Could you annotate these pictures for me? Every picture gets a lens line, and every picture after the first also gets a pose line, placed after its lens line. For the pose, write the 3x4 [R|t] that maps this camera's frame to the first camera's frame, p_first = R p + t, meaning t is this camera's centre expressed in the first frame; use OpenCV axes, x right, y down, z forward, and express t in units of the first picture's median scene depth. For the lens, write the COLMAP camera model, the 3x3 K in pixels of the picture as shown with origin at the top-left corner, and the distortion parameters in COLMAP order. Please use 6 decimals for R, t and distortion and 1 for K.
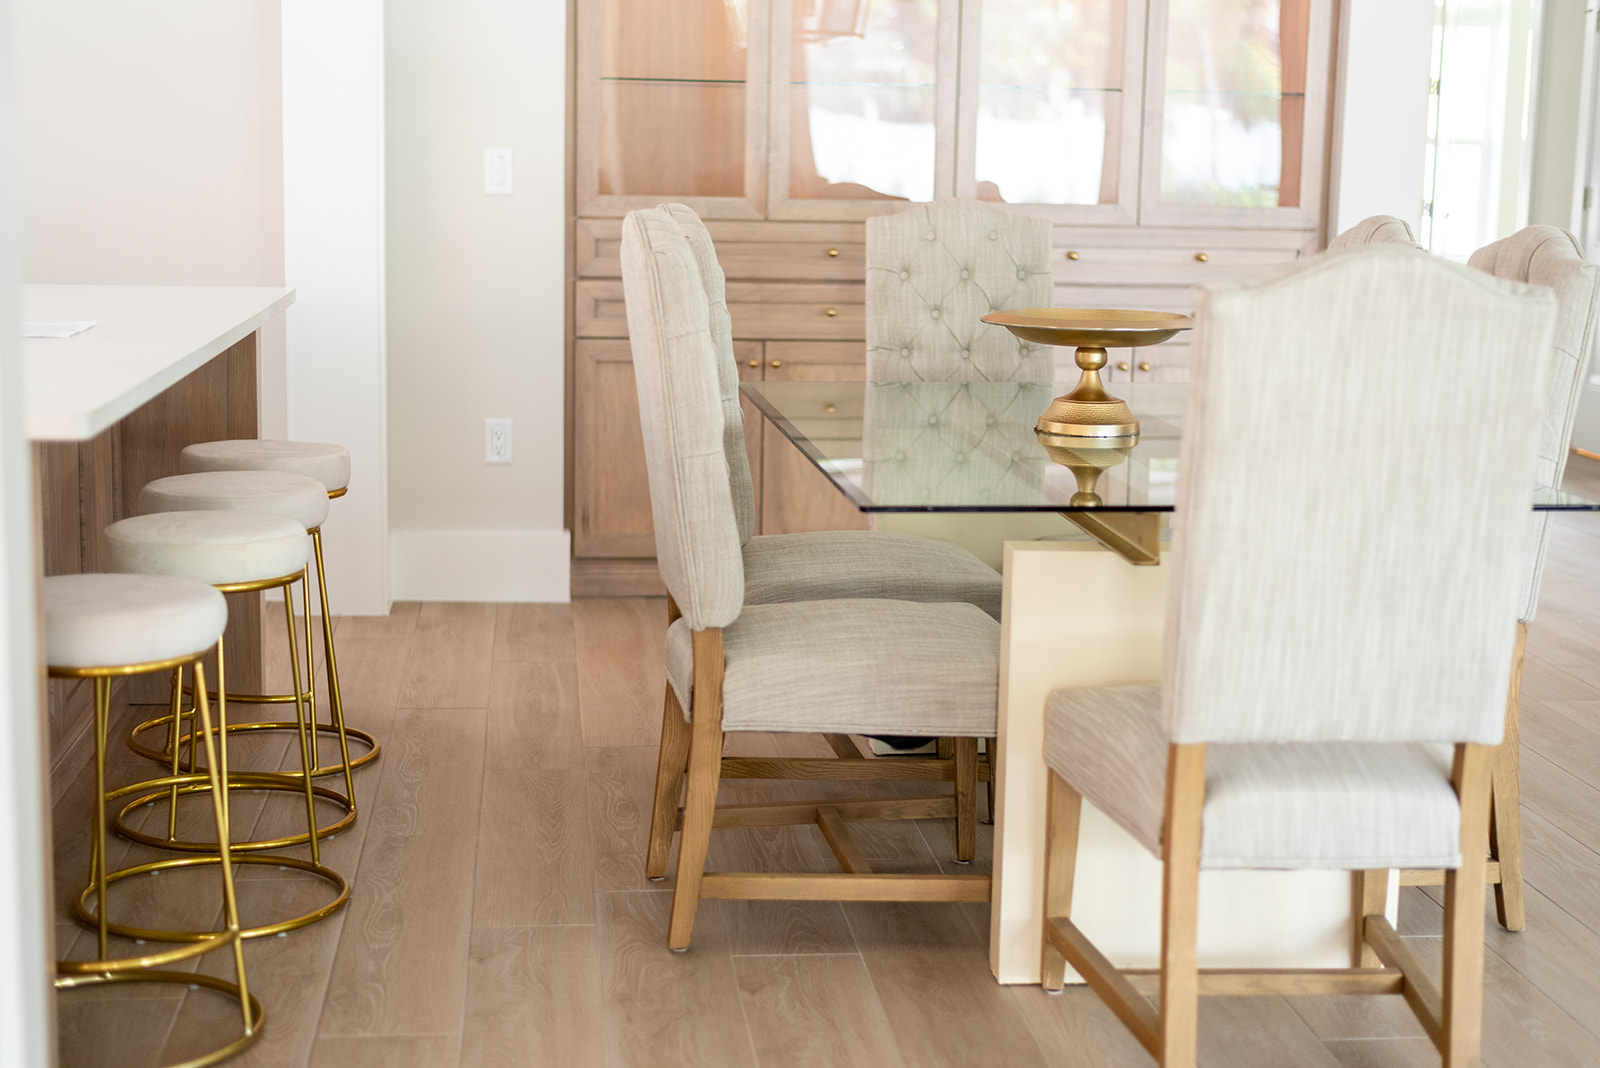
lens RADIAL K [[2378.8, 0, 800.0], [0, 2378.8, 534.0], [0, 0, 1]] dist [0.109152, -0.939026]
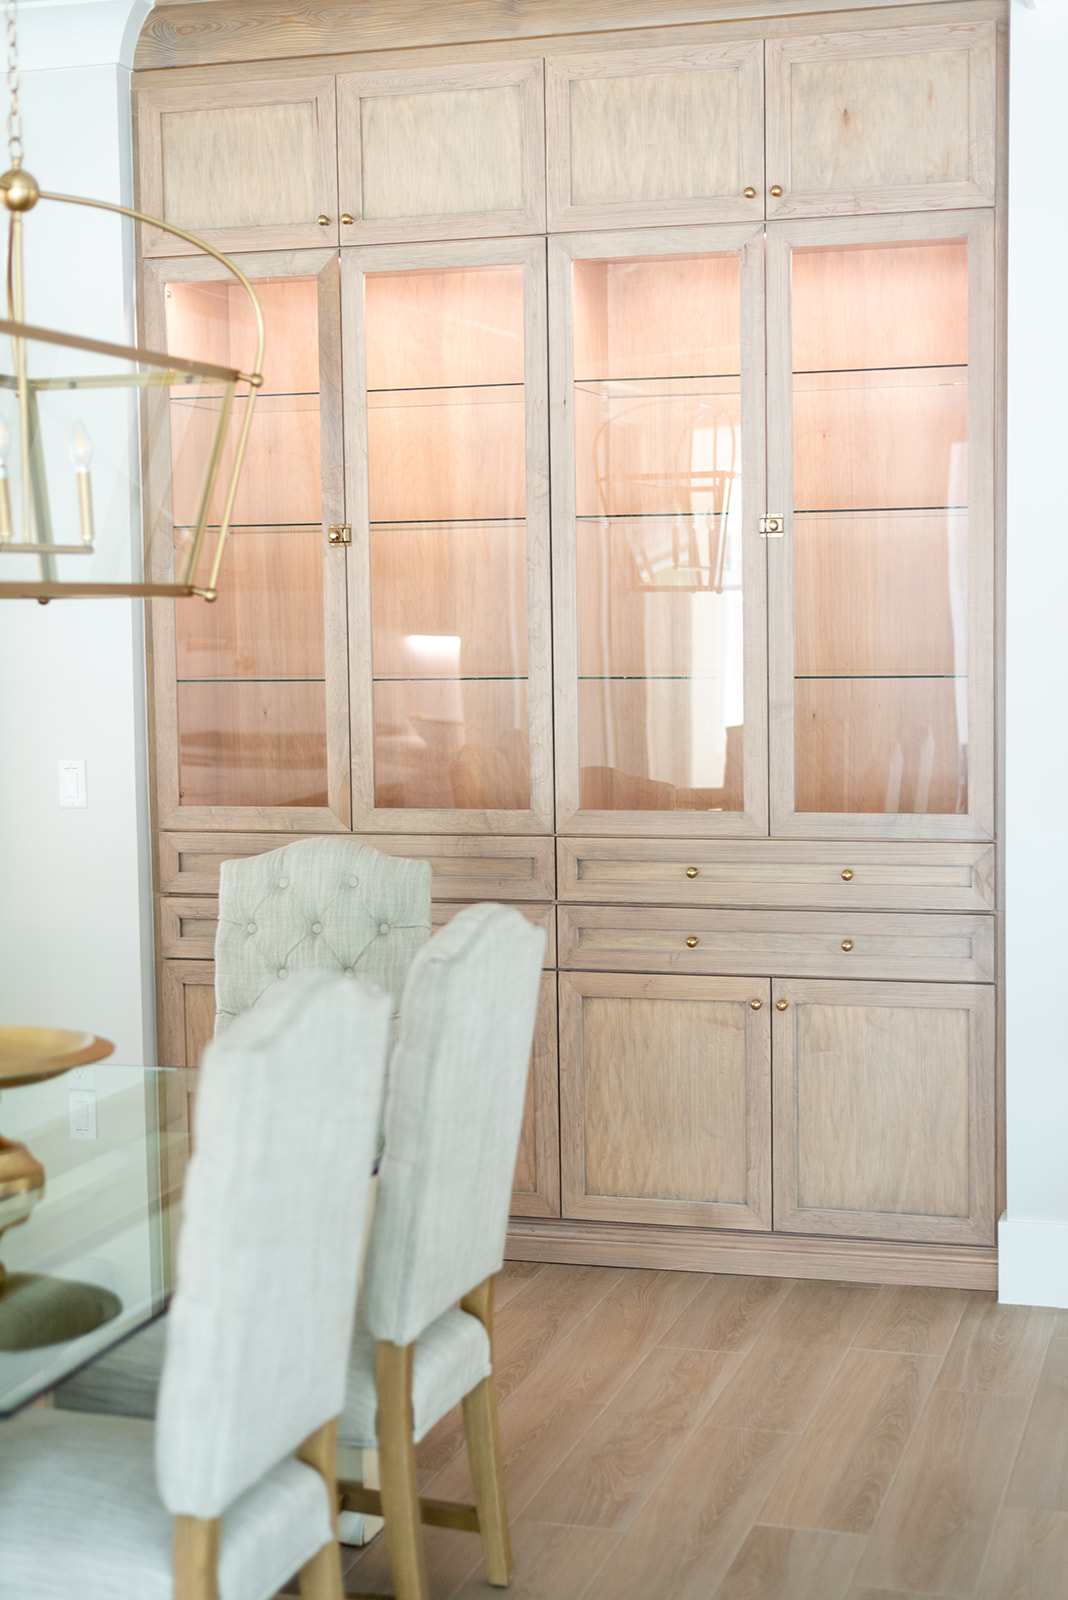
lens RADIAL K [[2378.8, 0, 534.0], [0, 2378.8, 800.0], [0, 0, 1]] dist [0.109152, -0.939026]
pose [[0.920998, -0.002785, -0.389557, 0.400909], [-0.029755, 0.996550, -0.077472, -0.076814], [0.388429, 0.082943, 0.917738, 0.204618]]
